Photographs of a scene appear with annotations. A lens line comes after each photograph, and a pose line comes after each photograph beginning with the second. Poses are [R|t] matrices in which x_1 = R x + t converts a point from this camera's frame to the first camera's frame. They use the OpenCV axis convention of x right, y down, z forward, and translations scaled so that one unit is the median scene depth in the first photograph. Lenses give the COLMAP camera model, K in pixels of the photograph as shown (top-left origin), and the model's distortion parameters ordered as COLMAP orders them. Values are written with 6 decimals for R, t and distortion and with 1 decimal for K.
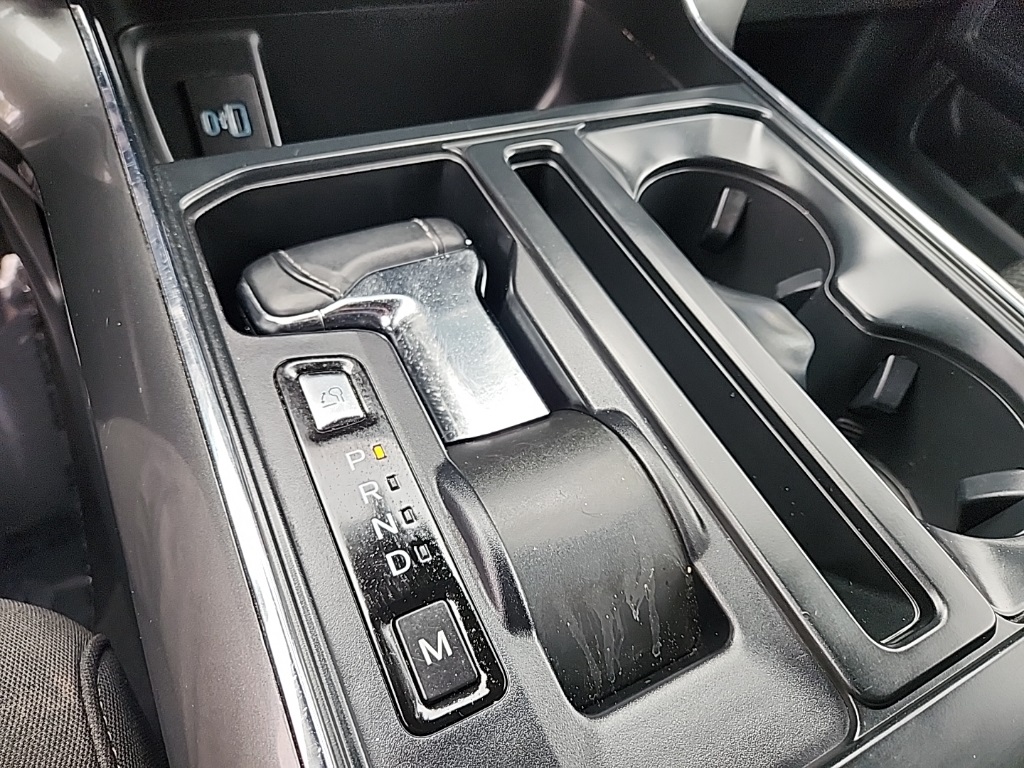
lens RADIAL K [[689.6, 0, 492.6], [0, 689.6, 374.5], [0, 0, 1]] dist [0.069685, -0.055953]
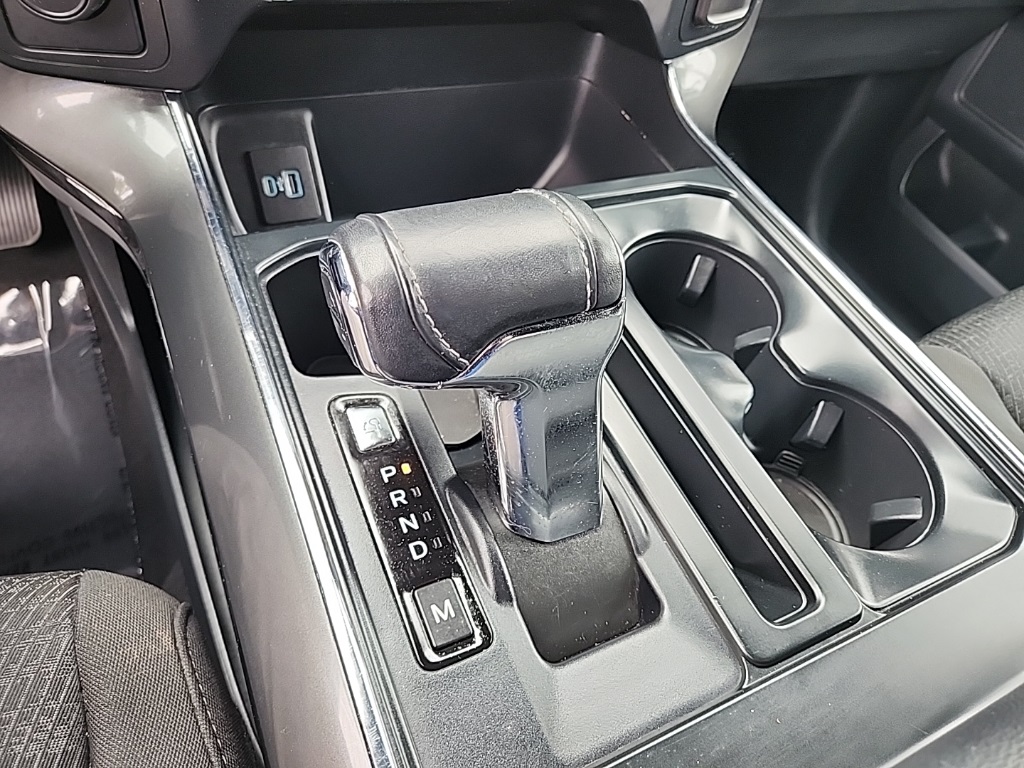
lens RADIAL K [[689.6, 0, 505.4], [0, 689.6, 380.0], [0, 0, 1]] dist [0.069685, -0.055953]
pose [[0.999513, 0.030173, -0.007990, 0.024796], [-0.030271, 0.999464, -0.012477, -0.035154], [0.007609, 0.012713, 0.999890, -0.245567]]
